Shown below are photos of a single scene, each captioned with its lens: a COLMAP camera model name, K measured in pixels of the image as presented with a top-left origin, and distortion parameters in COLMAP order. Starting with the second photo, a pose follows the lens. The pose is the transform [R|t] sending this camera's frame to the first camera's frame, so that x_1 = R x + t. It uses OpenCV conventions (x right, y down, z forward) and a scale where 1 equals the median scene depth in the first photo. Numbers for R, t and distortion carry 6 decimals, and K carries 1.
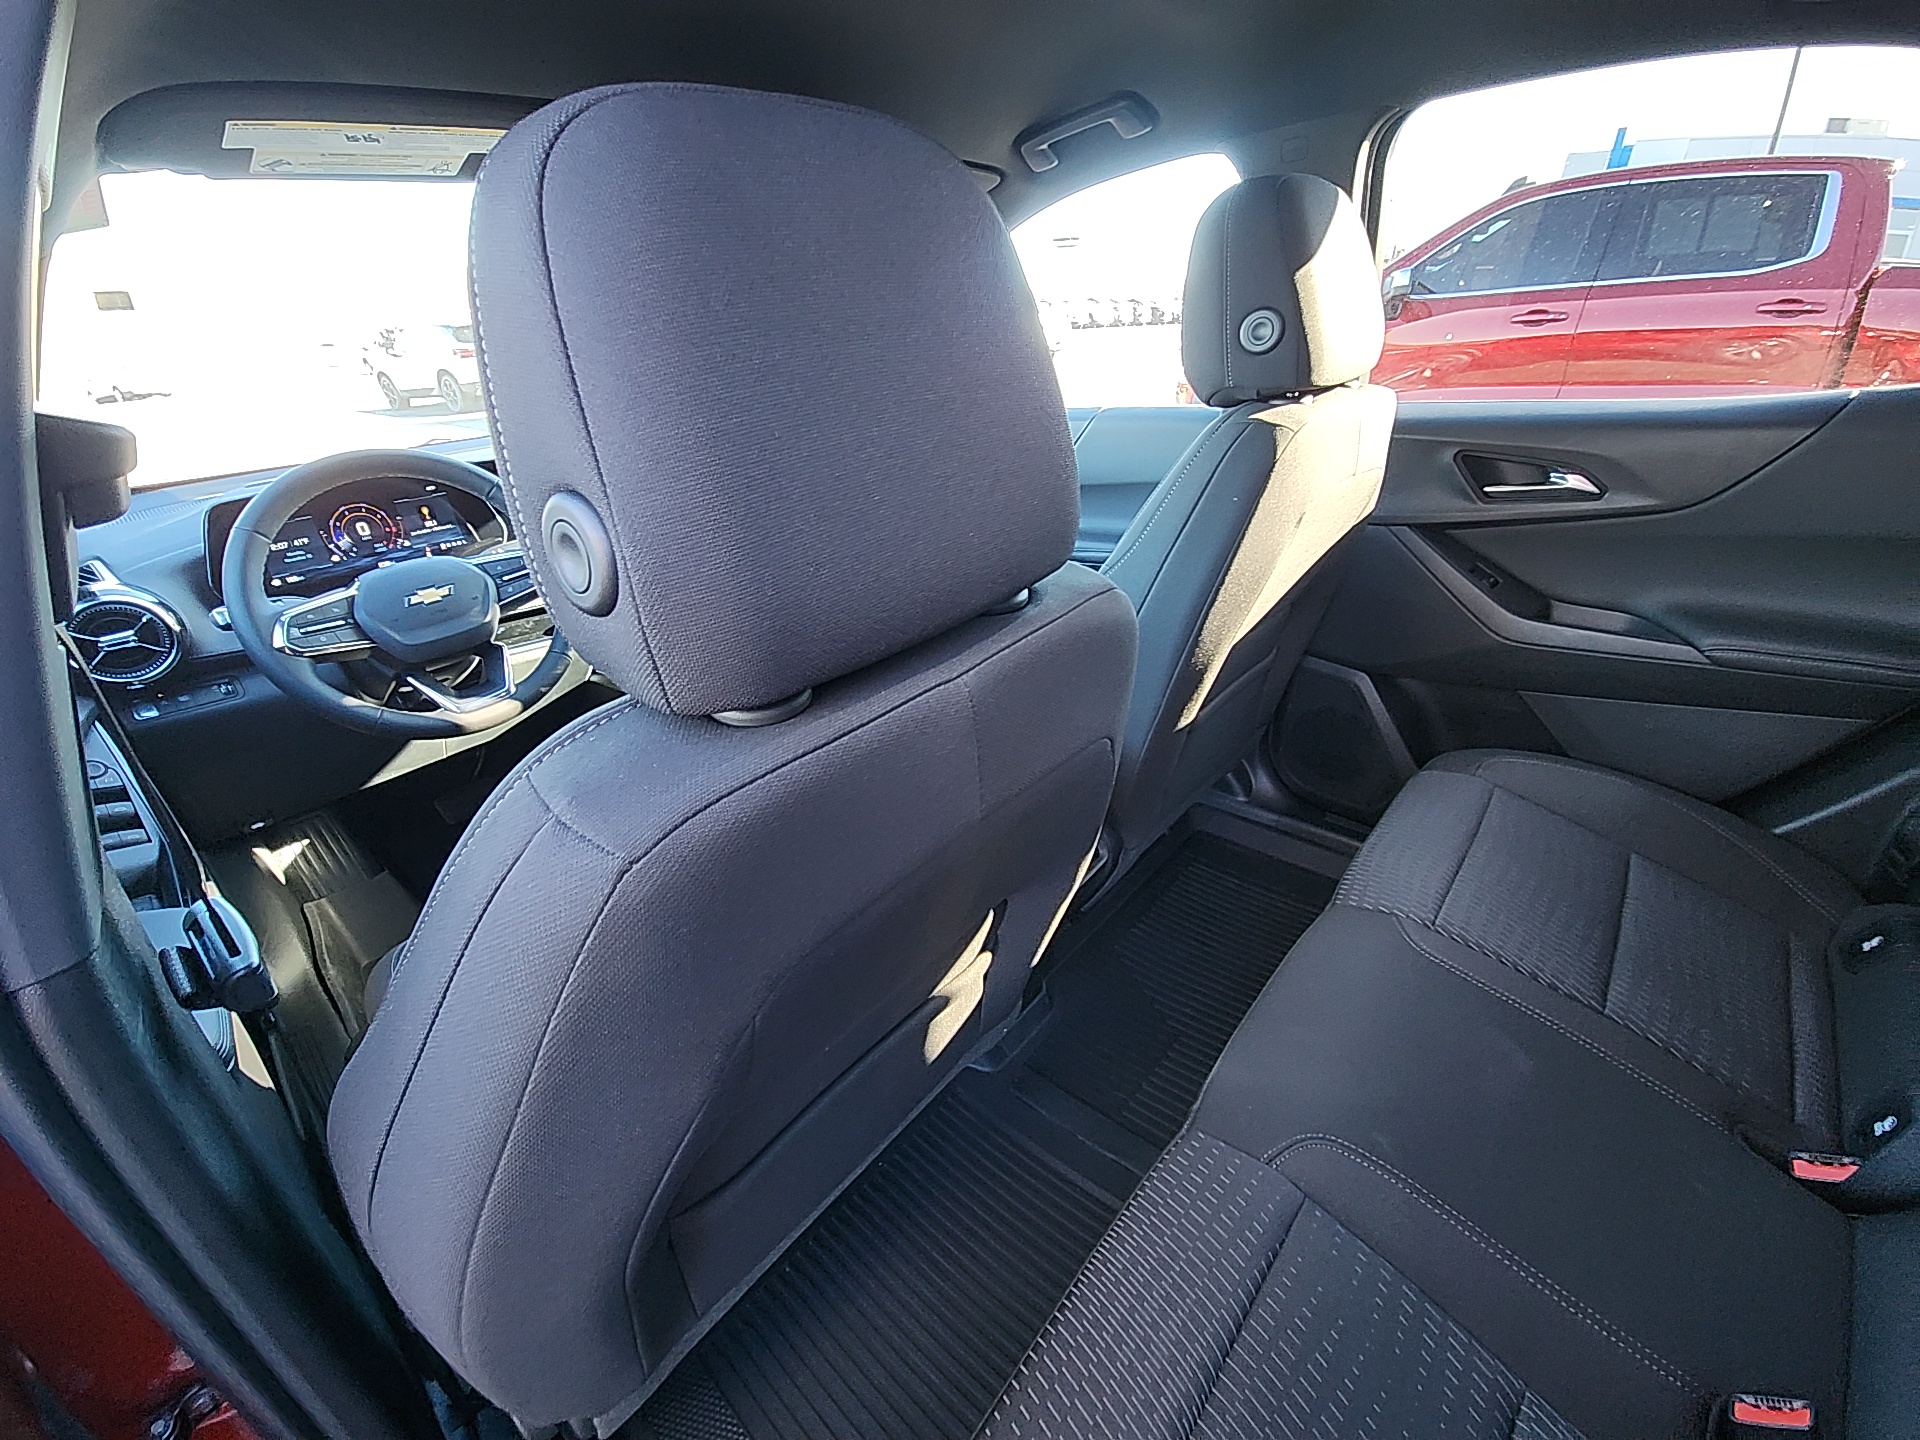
lens RADIAL K [[767.7, 0, 951.9], [0, 767.7, 705.1], [0, 0, 1]] dist [0.013789, -0.009443]
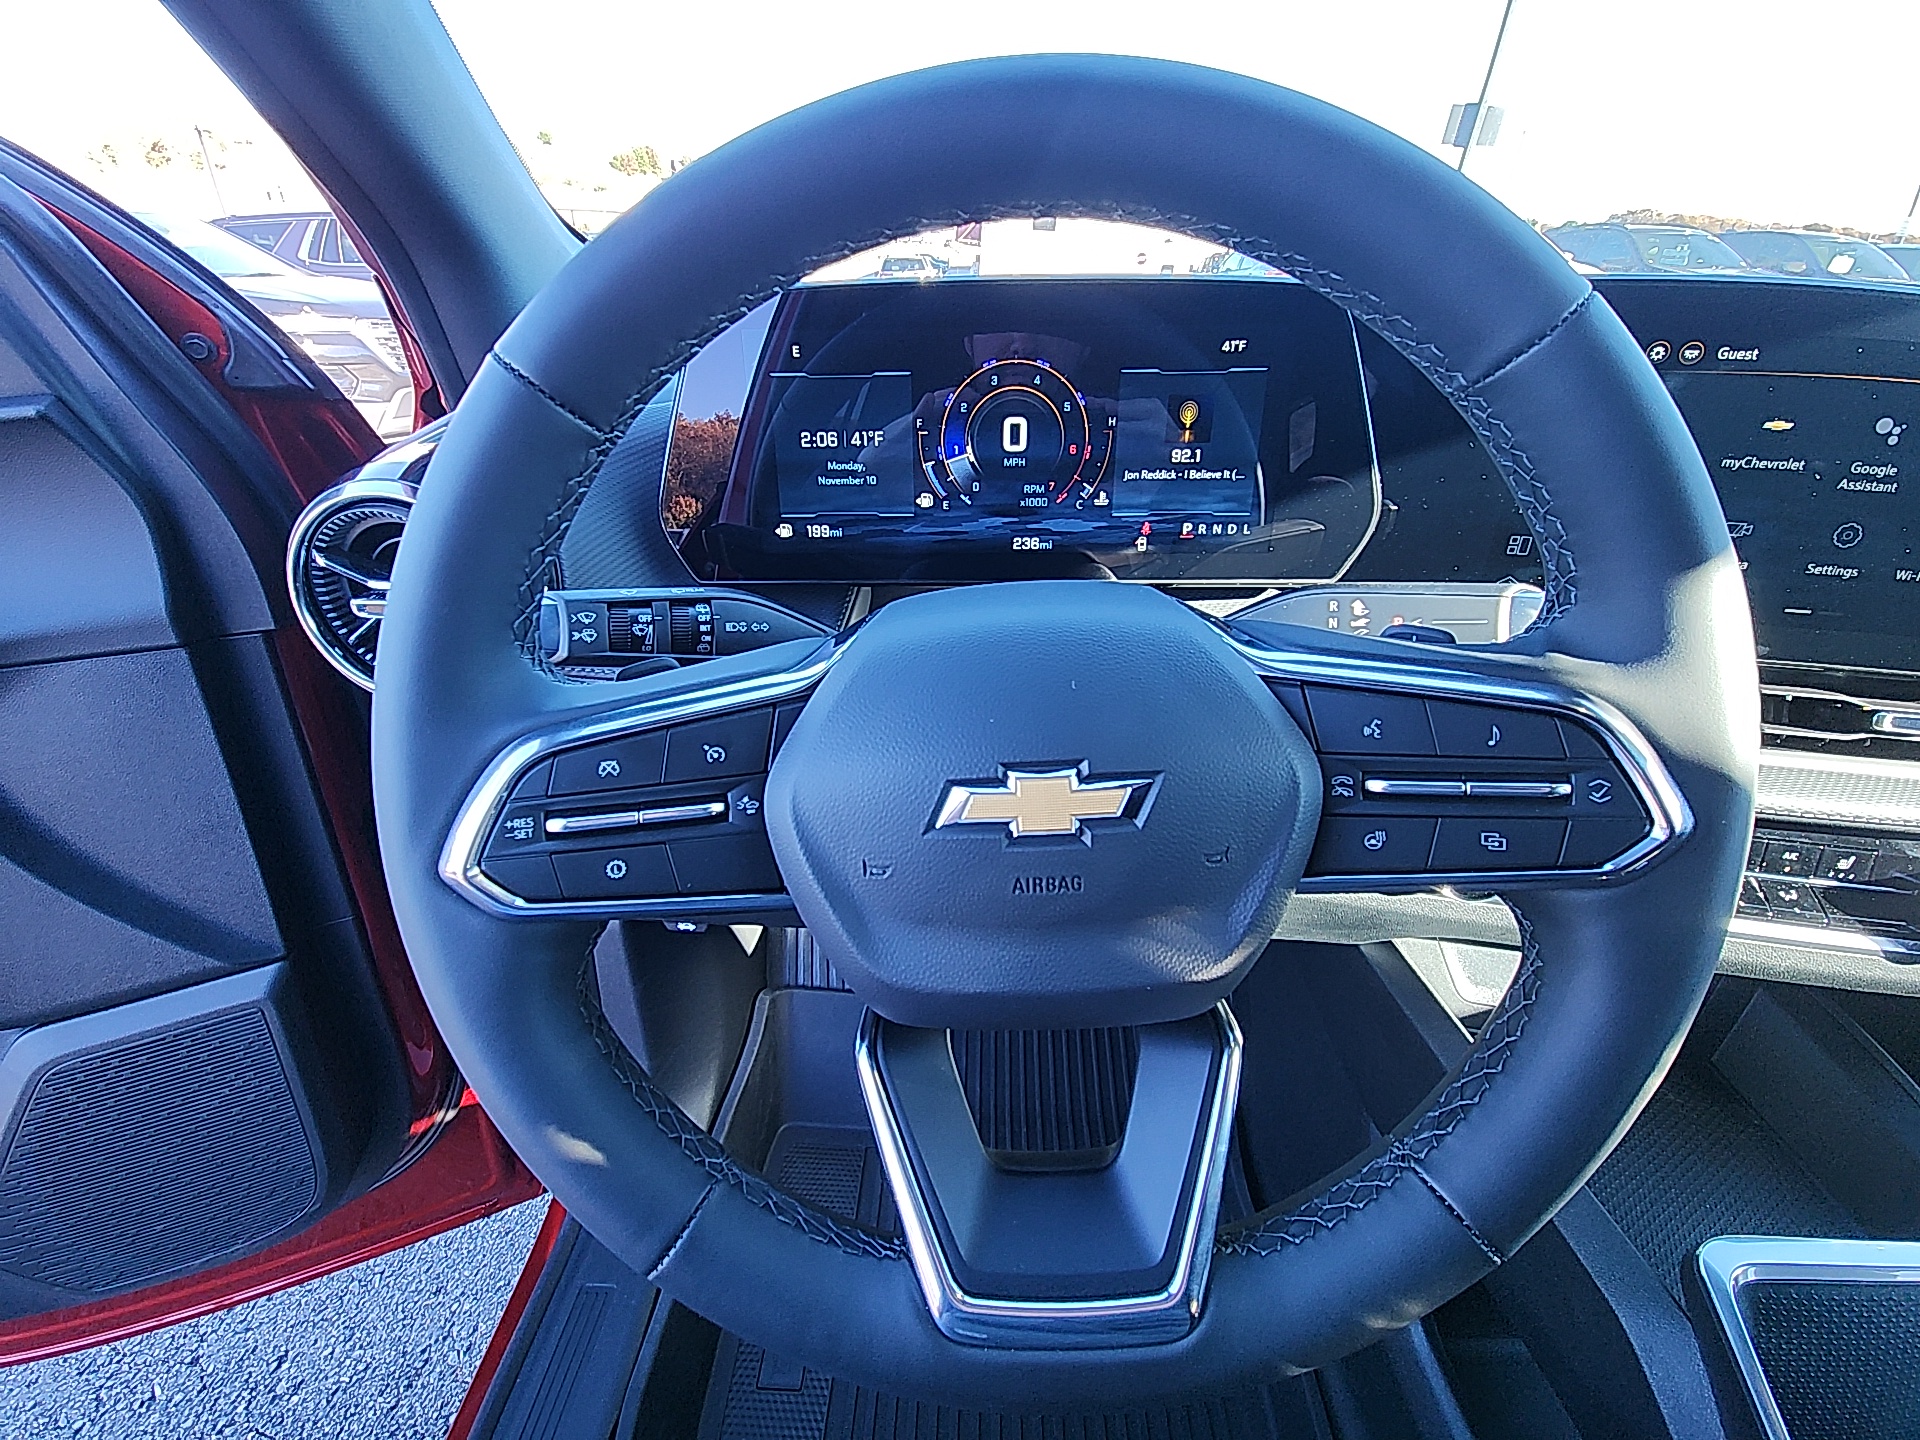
lens RADIAL K [[772.8, 0, 952.7], [0, 772.8, 698.6], [0, 0, 1]] dist [0.006242, -0.006914]
pose [[0.642256, 0.408105, -0.648813, -0.508798], [-0.368967, 0.906556, 0.204988, -0.181783], [0.671842, 0.107736, 0.732818, 0.739908]]
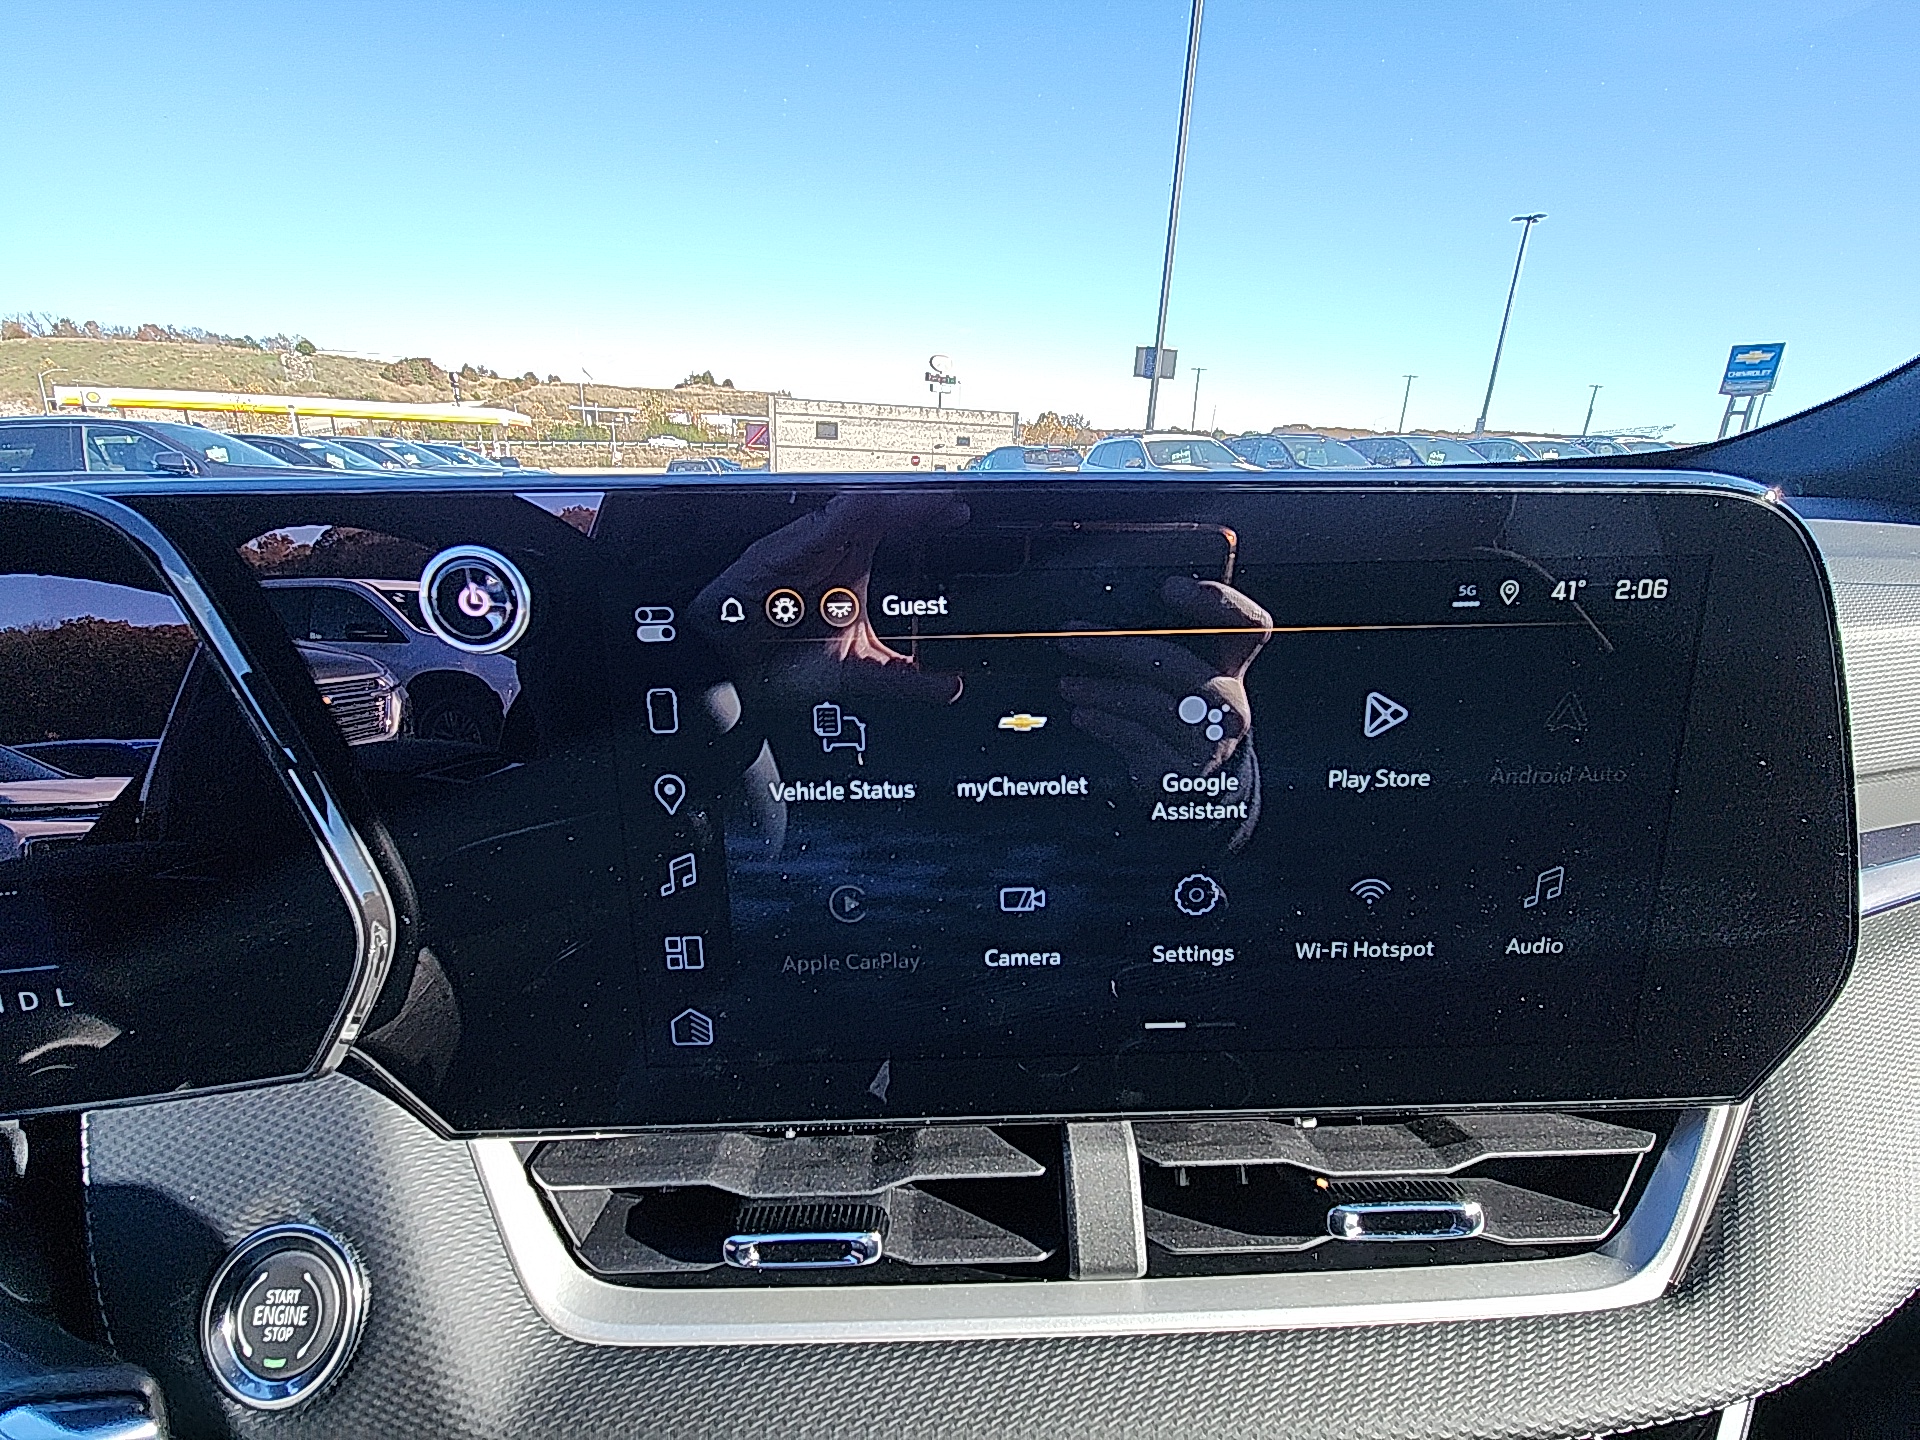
lens RADIAL K [[765.3, 0, 950.6], [0, 765.3, 708.3], [0, 0, 1]] dist [0.017234, -0.014271]
pose [[0.811785, 0.209775, -0.544976, -0.463584], [-0.289197, 0.955187, -0.063106, -0.327801], [0.507316, 0.208834, 0.836073, 1.028825]]
